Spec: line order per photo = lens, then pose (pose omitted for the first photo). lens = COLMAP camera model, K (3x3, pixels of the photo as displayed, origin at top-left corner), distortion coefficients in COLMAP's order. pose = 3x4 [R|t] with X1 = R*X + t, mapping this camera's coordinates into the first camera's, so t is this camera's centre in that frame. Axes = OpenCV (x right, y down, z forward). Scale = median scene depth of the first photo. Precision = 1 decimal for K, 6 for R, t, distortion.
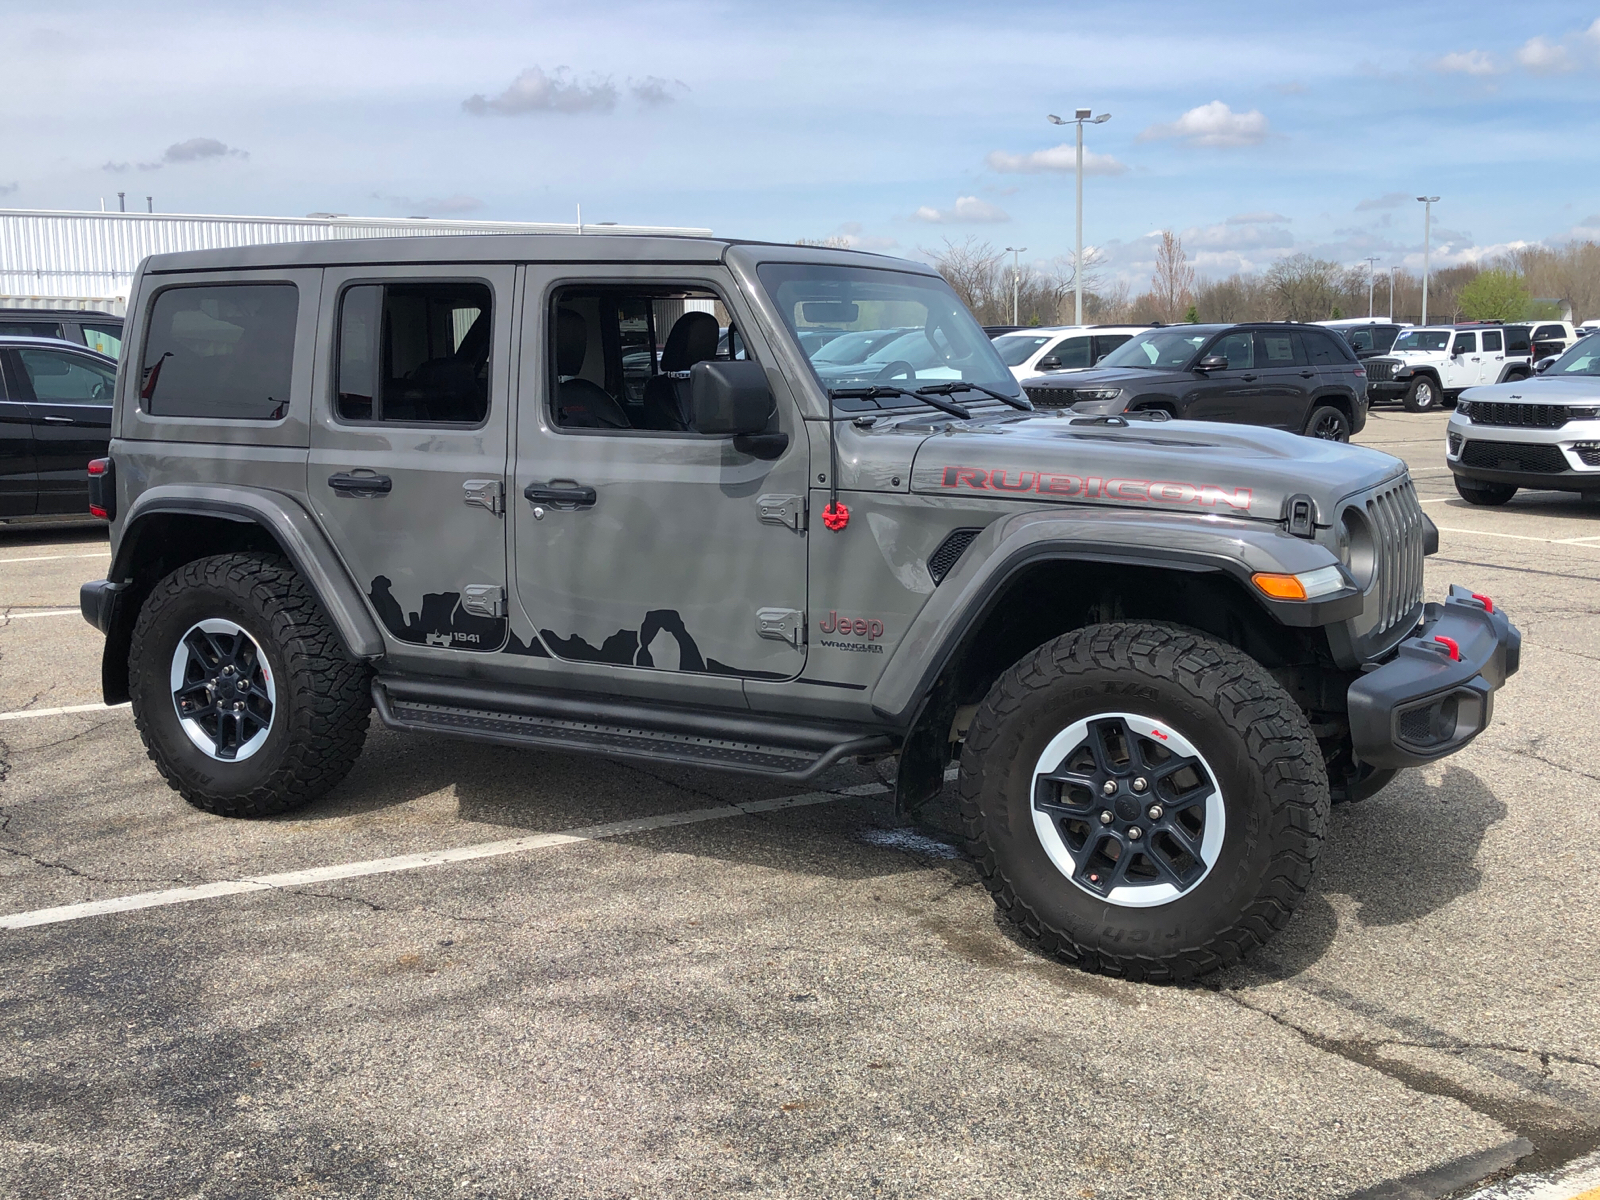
lens RADIAL K [[1628.5, 0, 797.4], [0, 1628.5, 564.0], [0, 0, 1]] dist [0.131704, -0.389869]
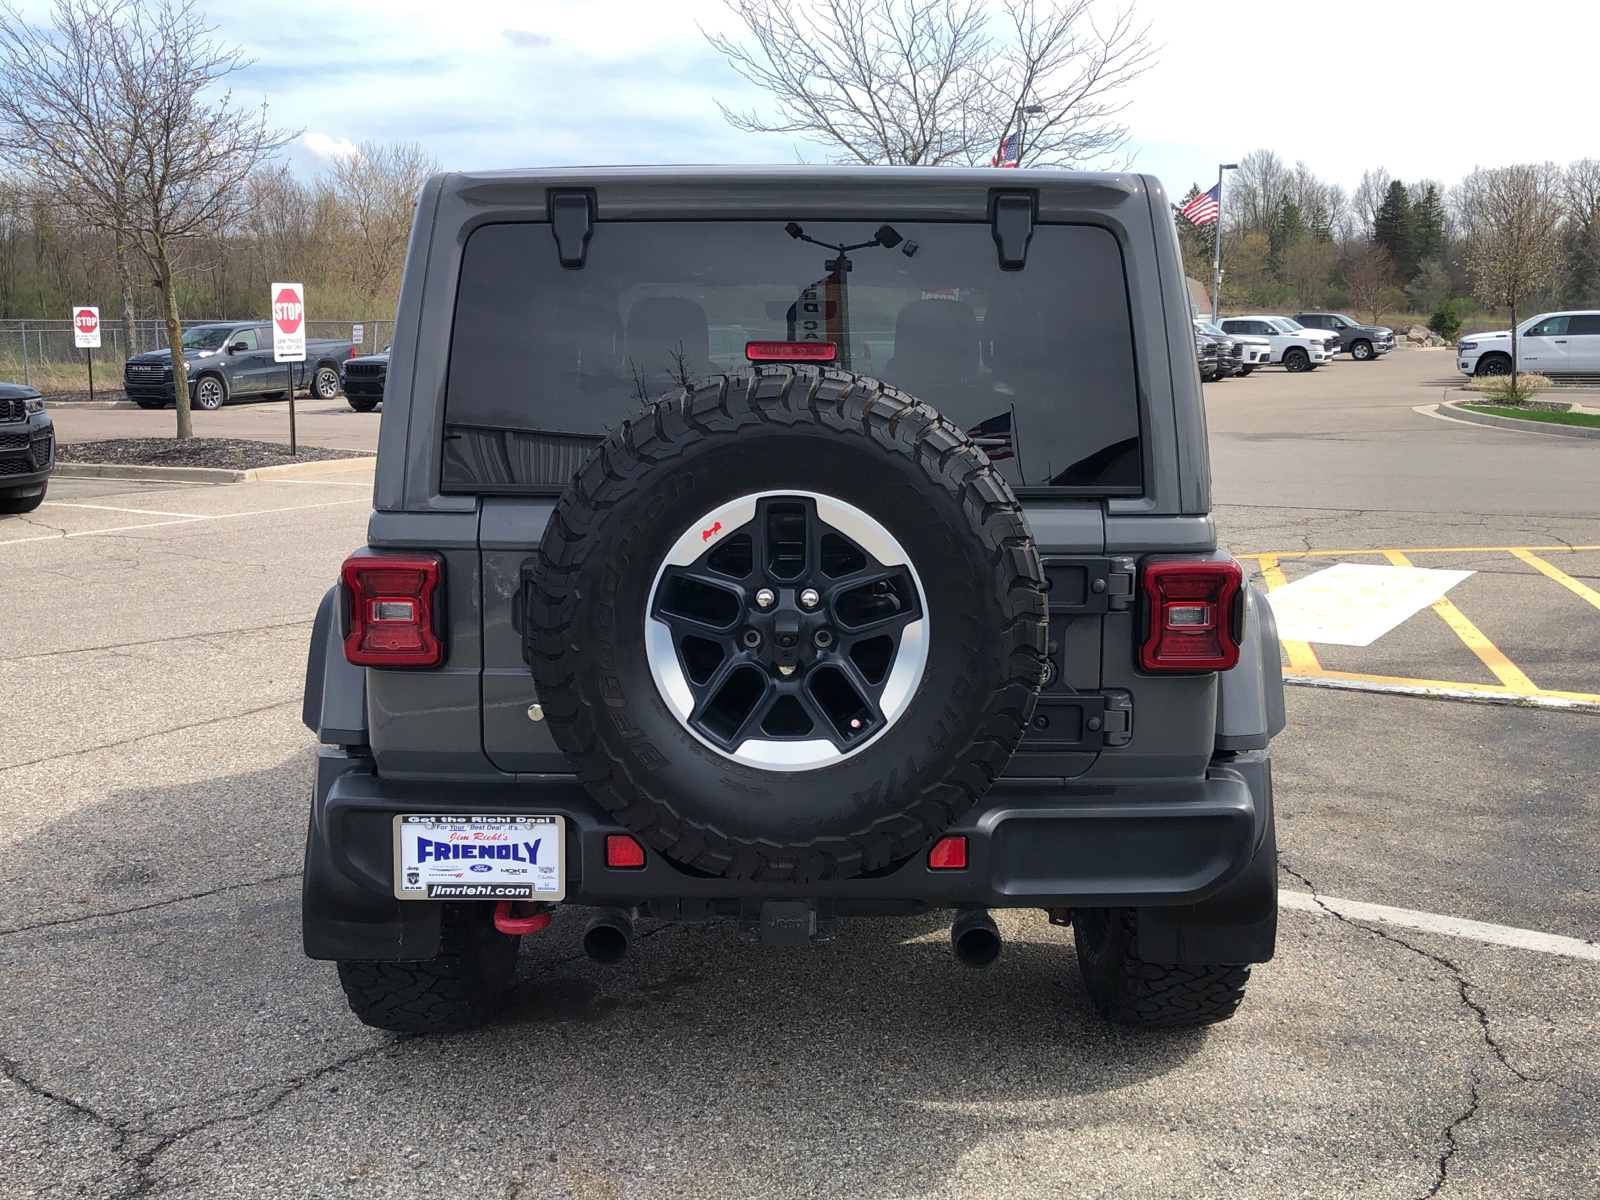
lens RADIAL K [[1645.9, 0, 799.4], [0, 1645.9, 547.4], [0, 0, 1]] dist [0.026234, -0.036076]
pose [[-0.463992, -0.109568, 0.879037, -1.003931], [0.117501, 0.975940, 0.183668, -0.218442], [-0.878012, 0.188508, -0.439955, 1.643960]]
